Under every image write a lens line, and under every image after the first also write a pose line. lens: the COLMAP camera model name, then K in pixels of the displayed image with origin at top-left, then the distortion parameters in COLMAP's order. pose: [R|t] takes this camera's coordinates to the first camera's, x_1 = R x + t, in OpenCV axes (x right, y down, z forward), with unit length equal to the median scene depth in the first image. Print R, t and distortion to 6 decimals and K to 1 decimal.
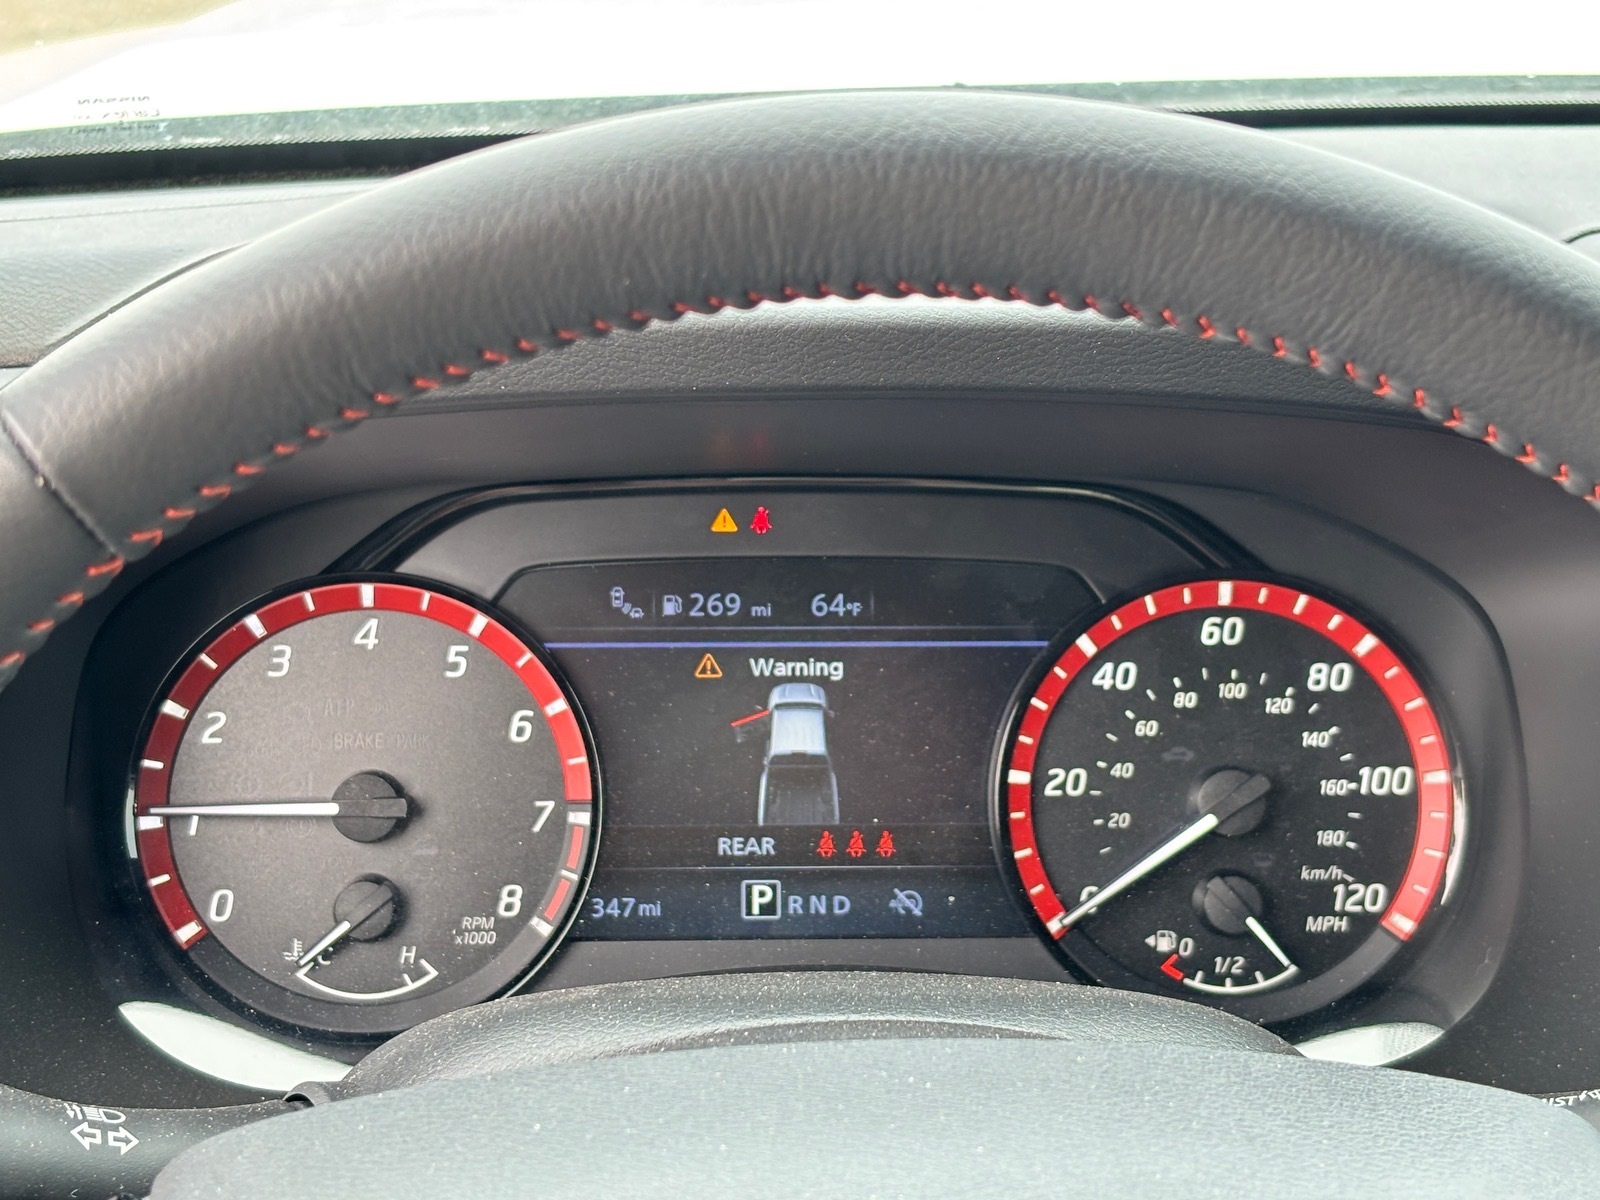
lens RADIAL K [[2784.3, 0, 800.0], [0, 2784.3, 600.0], [0, 0, 1]] dist [0.207727, 0.018201]
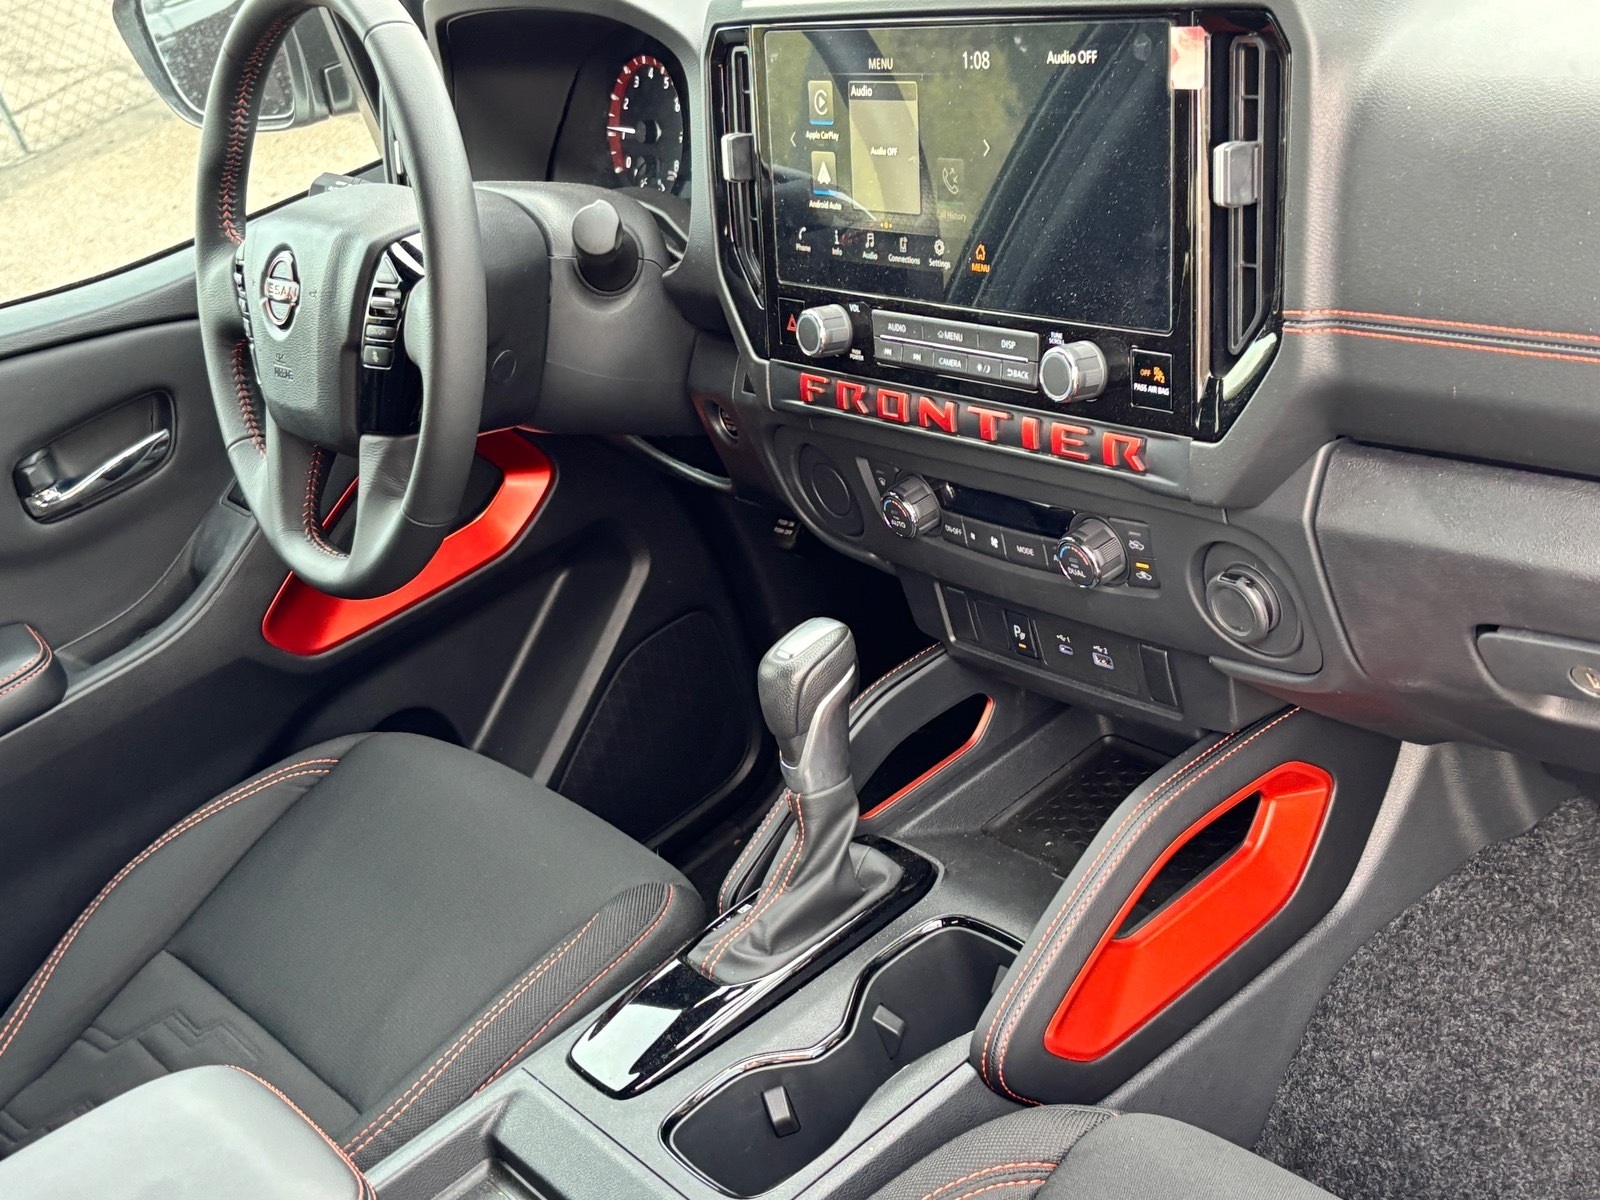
lens RADIAL K [[2101.6, 0, 802.1], [0, 2101.6, 624.3], [0, 0, 1]] dist [0.257110, -1.042902]
pose [[0.533392, 0.219815, -0.816808, 1.934068], [0.031942, 0.959721, 0.279134, -0.052405], [0.845265, -0.174979, 0.504886, -0.129299]]
